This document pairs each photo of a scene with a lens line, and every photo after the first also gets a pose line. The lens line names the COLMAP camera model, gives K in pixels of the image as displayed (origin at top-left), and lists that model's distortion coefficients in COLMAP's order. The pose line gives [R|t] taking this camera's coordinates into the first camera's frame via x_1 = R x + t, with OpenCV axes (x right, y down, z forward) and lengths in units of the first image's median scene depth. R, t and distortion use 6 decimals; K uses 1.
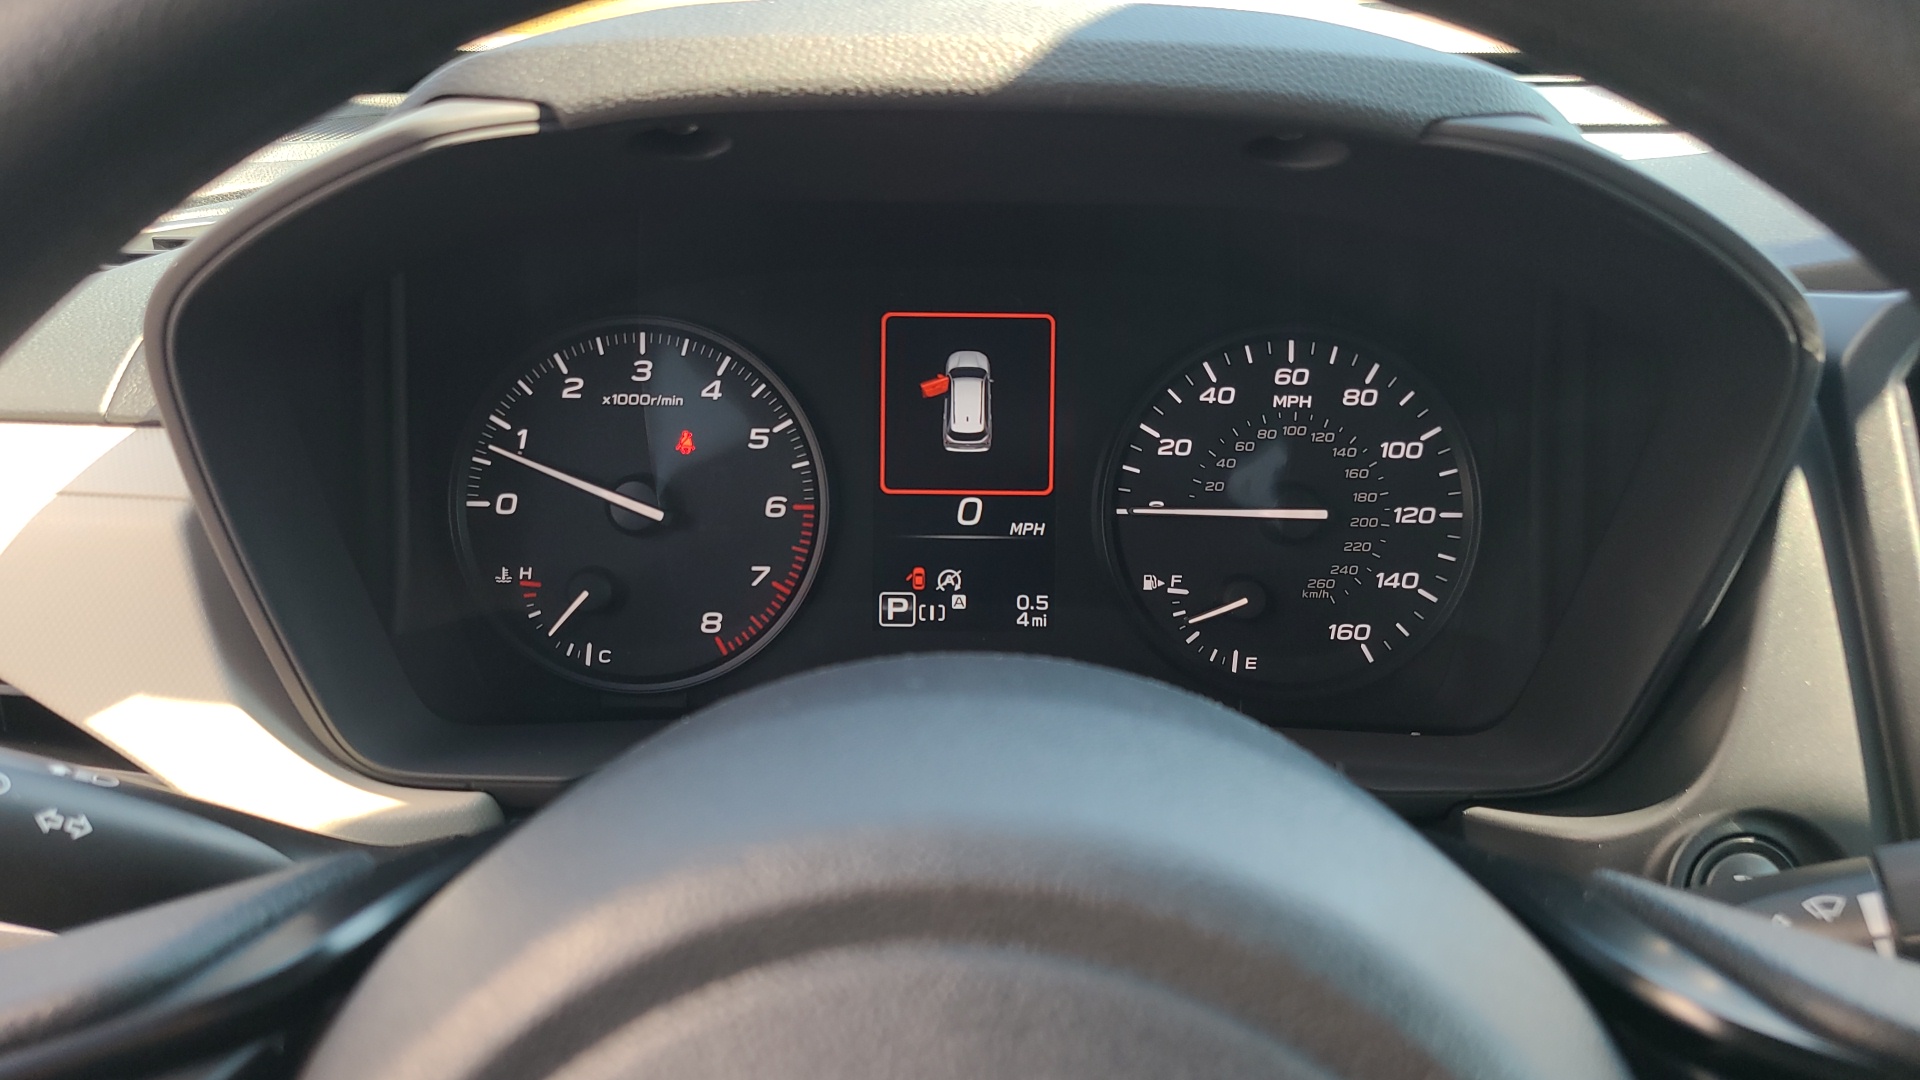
lens RADIAL K [[1409.2, 0, 924.9], [0, 1409.2, 544.6], [0, 0, 1]] dist [0.024084, -0.007412]
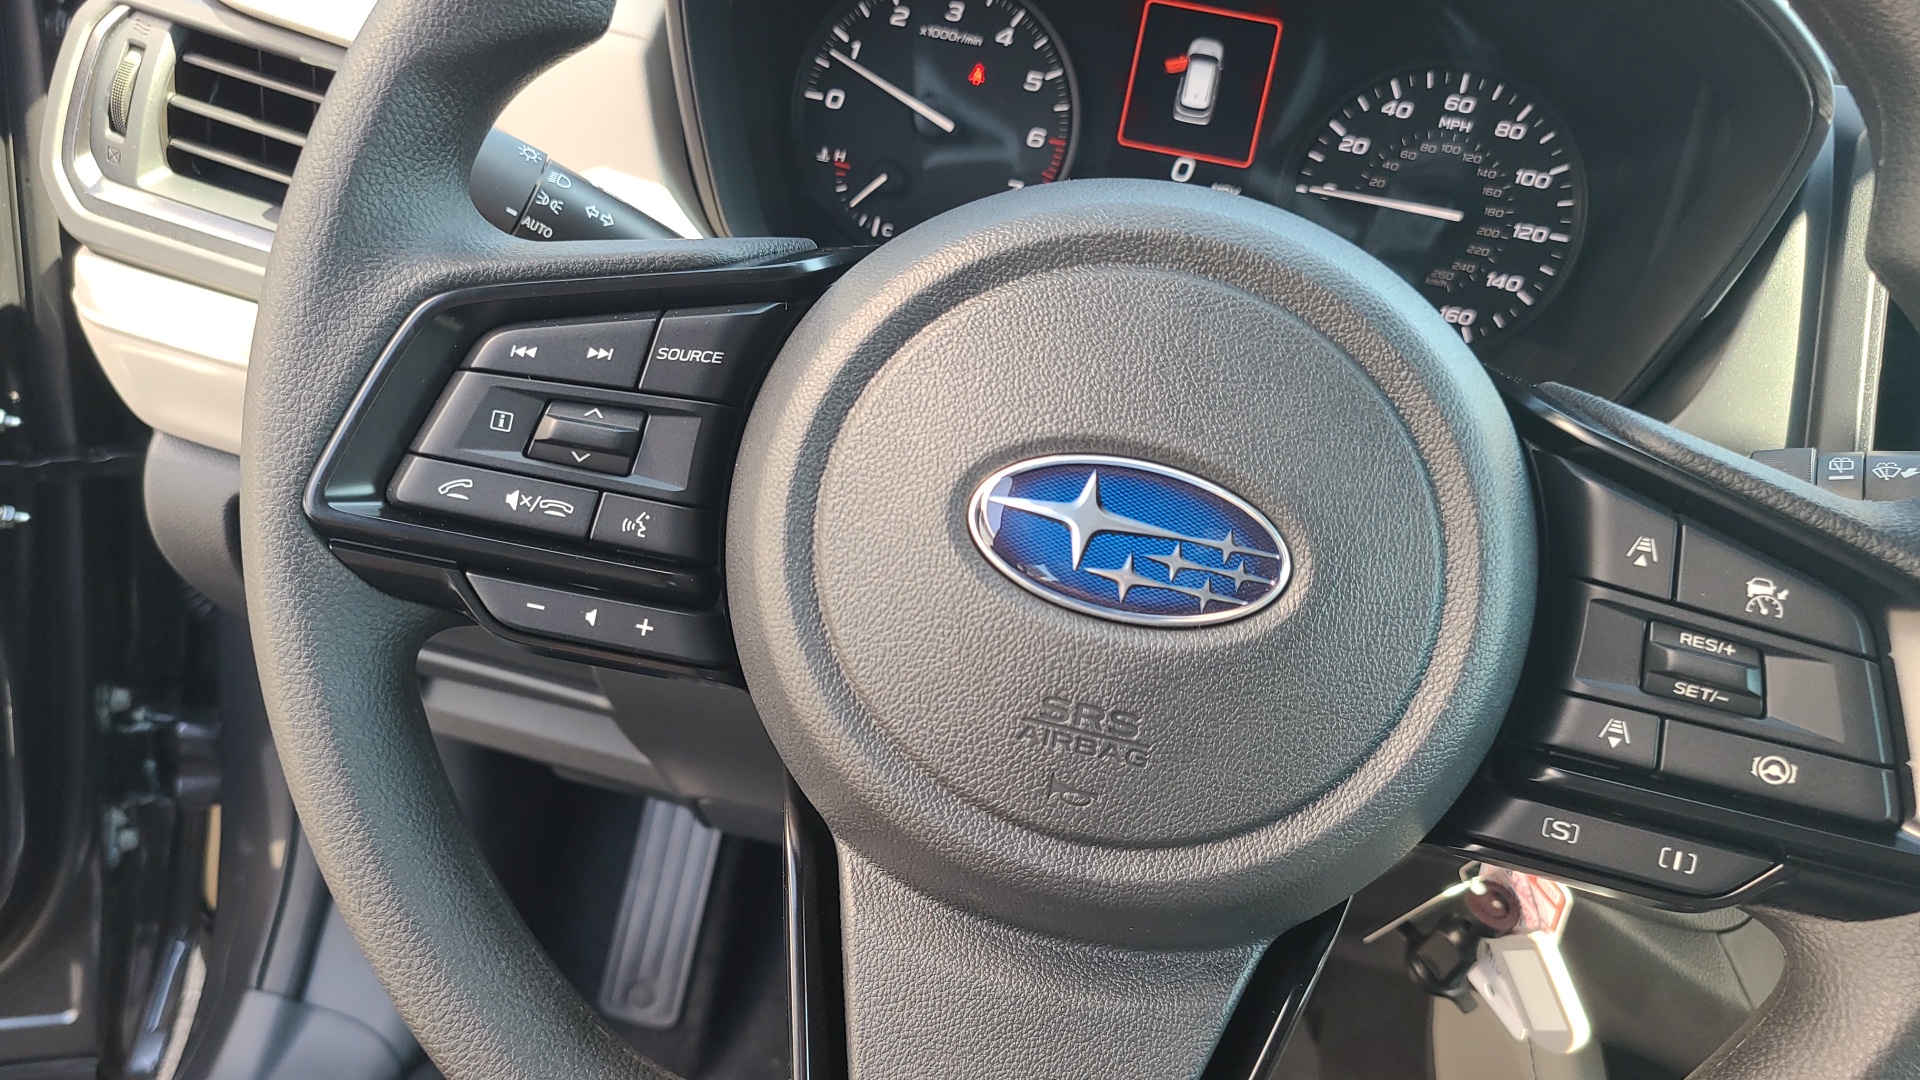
lens RADIAL K [[1445.1, 0, 938.1], [0, 1445.1, 544.2], [0, 0, 1]] dist [0.022167, -0.008340]
pose [[0.978644, 0.194892, -0.065375, -0.034084], [-0.181921, 0.969198, 0.166013, 0.130716], [0.095715, -0.150574, 0.983954, -0.376122]]
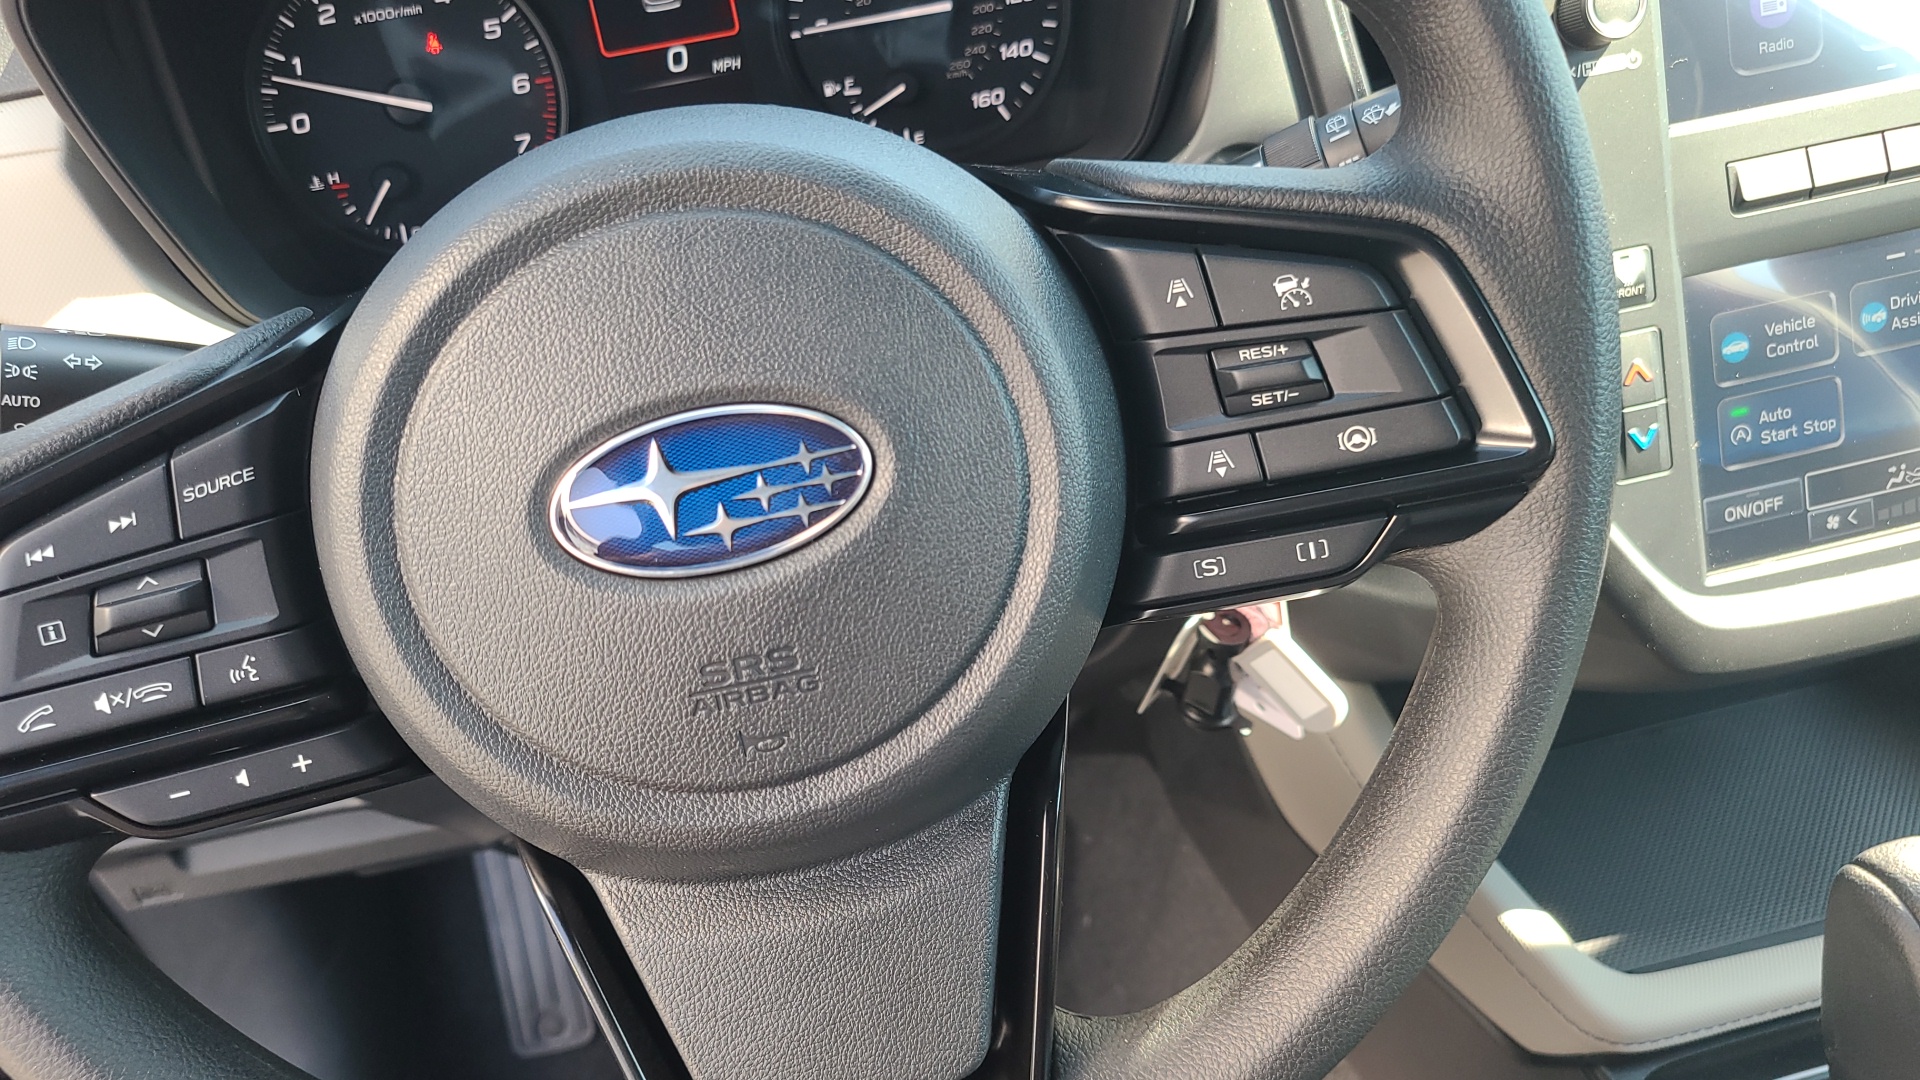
lens RADIAL K [[1450.0, 0, 923.2], [0, 1450.0, 536.6], [0, 0, 1]] dist [0.023945, -0.011355]
pose [[0.971854, -0.220374, 0.083271, 0.043602], [0.192969, 0.947433, 0.255213, 0.091488], [-0.135137, -0.231961, 0.963292, -0.371022]]
